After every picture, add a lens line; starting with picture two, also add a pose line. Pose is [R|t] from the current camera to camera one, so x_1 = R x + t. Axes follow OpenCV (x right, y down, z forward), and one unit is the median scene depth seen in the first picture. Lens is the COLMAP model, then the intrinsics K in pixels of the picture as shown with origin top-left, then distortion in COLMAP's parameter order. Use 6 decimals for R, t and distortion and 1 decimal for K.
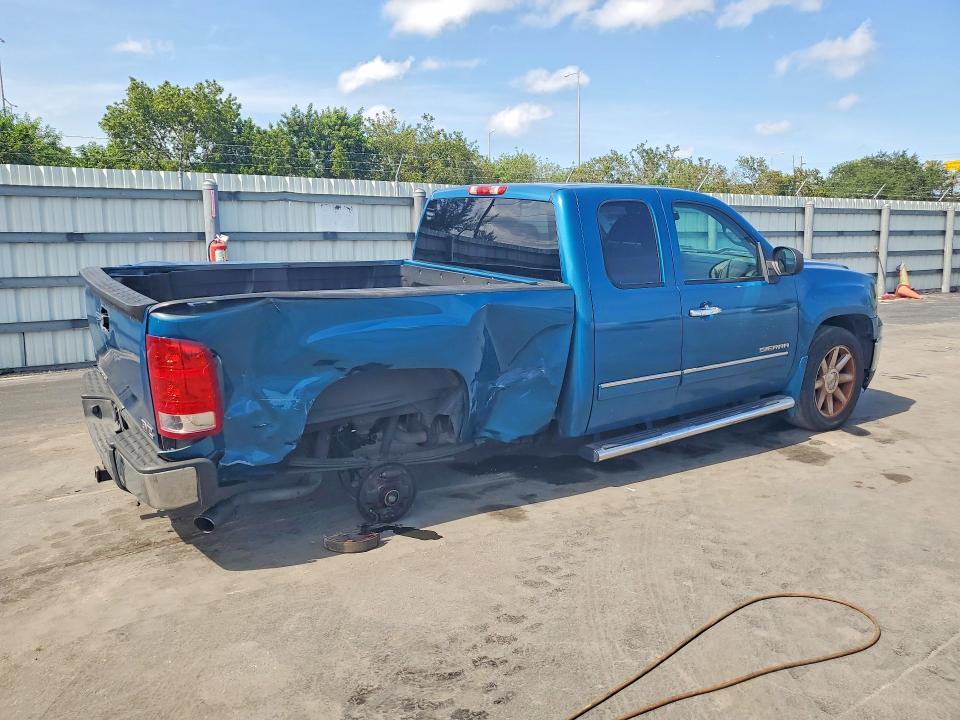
lens RADIAL K [[736.7, 0, 480.5], [0, 736.7, 367.1], [0, 0, 1]] dist [0.003011, -0.010620]
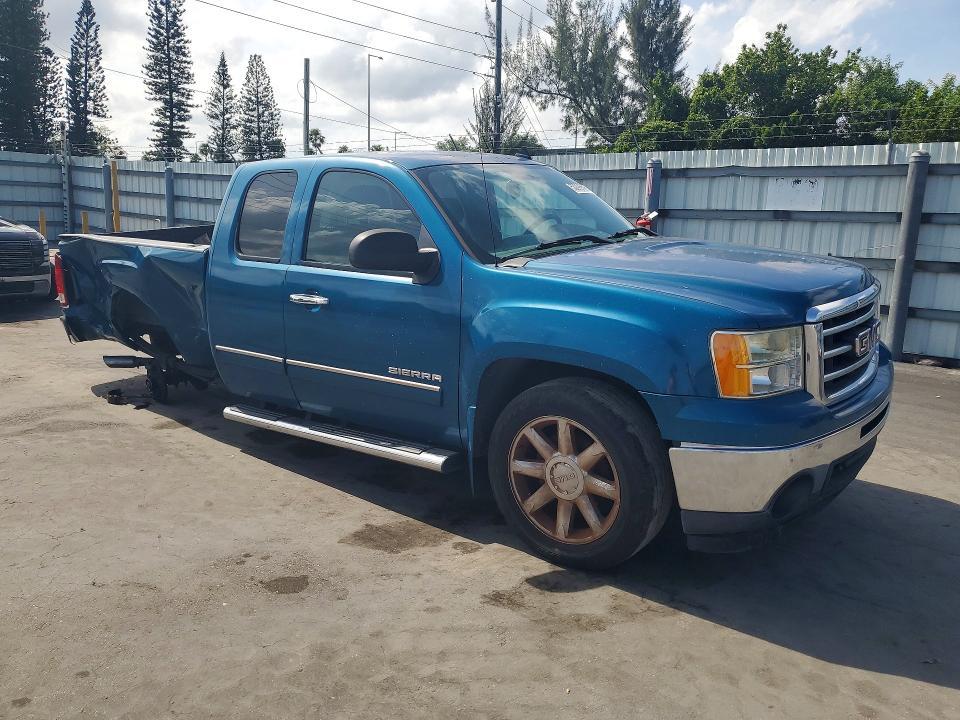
lens RADIAL K [[750.1, 0, 480.4], [0, 750.1, 357.5], [0, 0, 1]] dist [0.006866, 0.003988]
pose [[0.302410, 0.194272, -0.933170, 0.556565], [-0.186956, 0.972082, 0.141786, -0.079346], [0.934663, 0.131584, 0.330287, 0.424804]]
